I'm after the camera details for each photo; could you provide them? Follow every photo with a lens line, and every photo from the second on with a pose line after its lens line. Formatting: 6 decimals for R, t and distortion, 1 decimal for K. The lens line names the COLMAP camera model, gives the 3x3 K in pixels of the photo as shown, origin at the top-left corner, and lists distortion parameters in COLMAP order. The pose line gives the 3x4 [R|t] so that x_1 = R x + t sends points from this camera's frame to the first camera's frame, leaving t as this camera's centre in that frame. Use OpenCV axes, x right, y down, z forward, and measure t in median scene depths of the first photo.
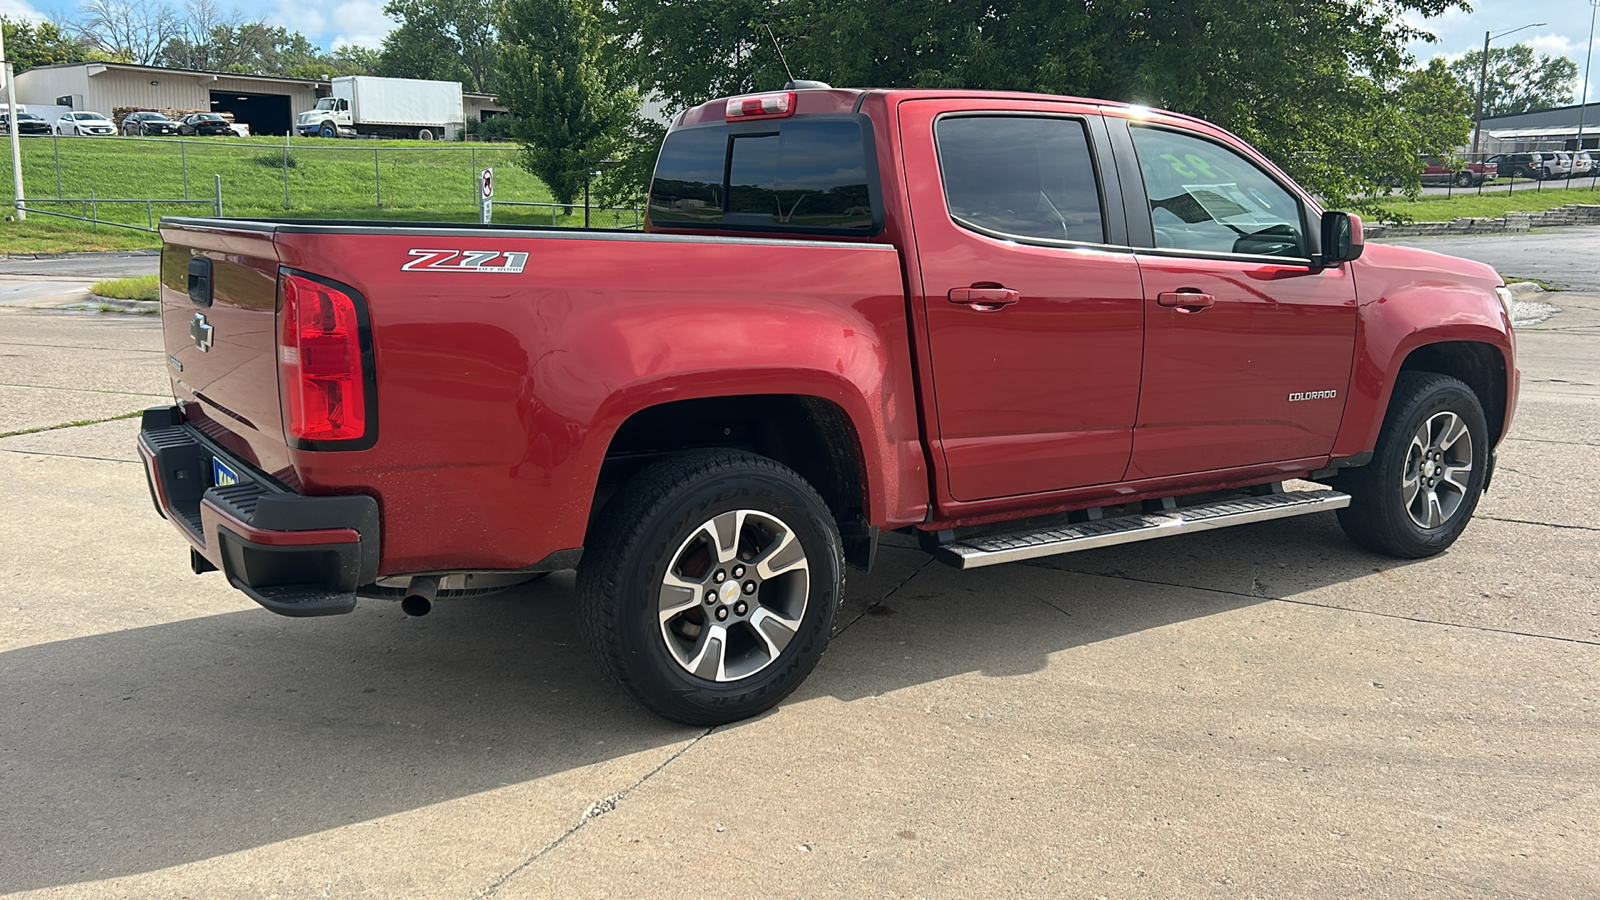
lens RADIAL K [[1424.0, 0, 799.6], [0, 1424.0, 460.4], [0, 0, 1]] dist [0.041901, -0.031379]
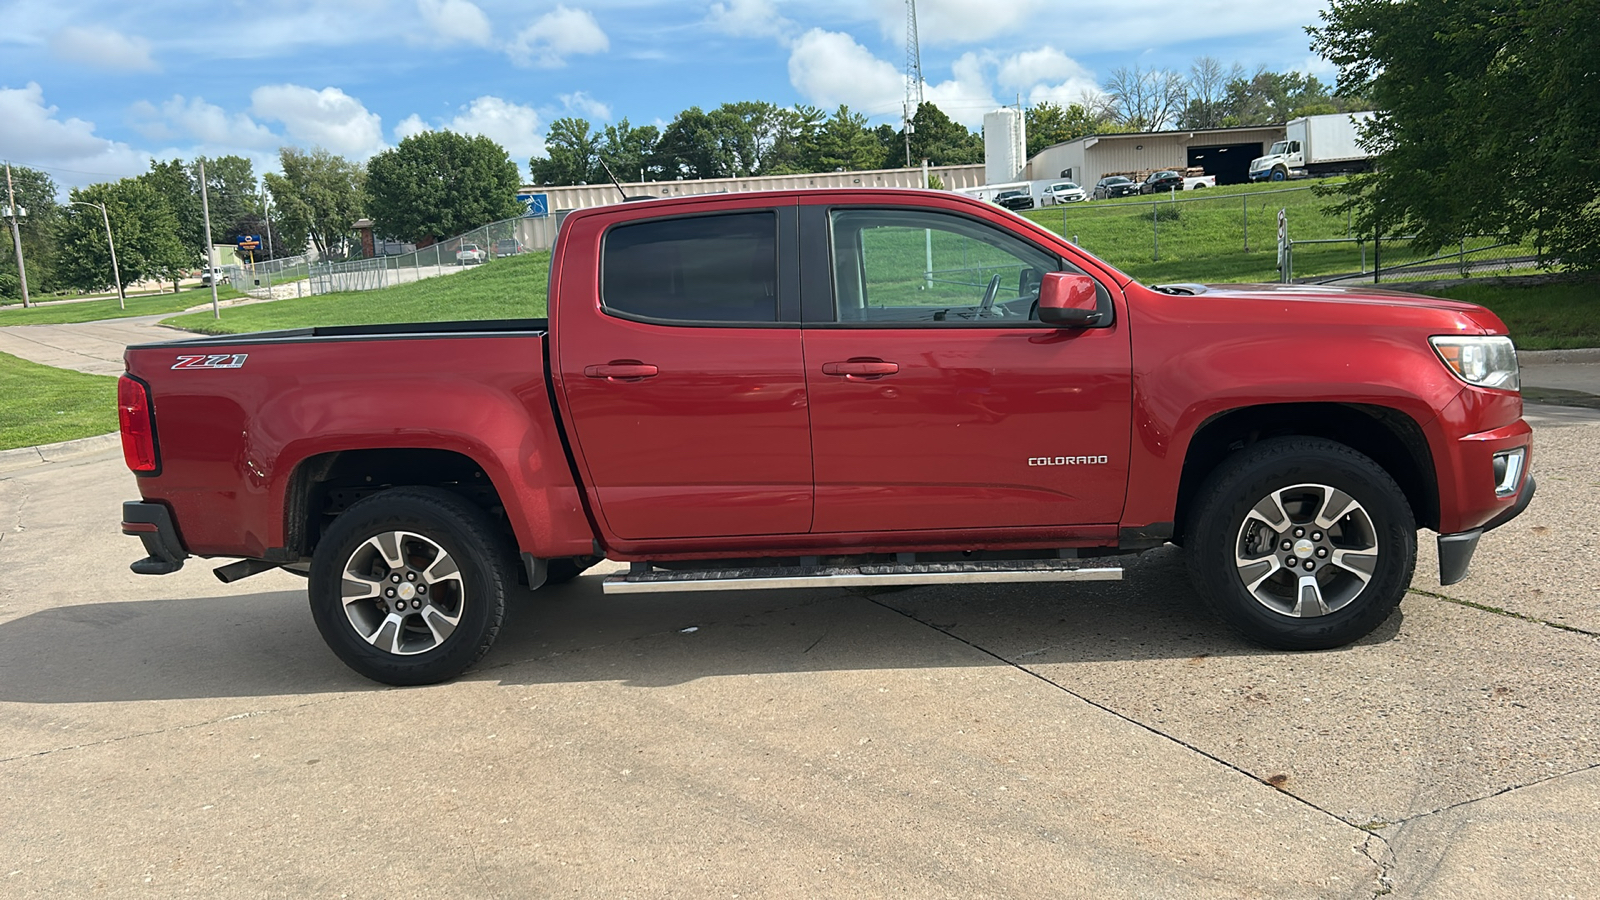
lens RADIAL K [[1424.0, 0, 777.7], [0, 1424.0, 470.1], [0, 0, 1]] dist [0.041901, -0.031379]
pose [[0.741610, 0.031752, -0.670080, 0.779132], [-0.044655, 0.999000, -0.002084, -0.025741], [0.669344, 0.031468, 0.742286, 0.141852]]
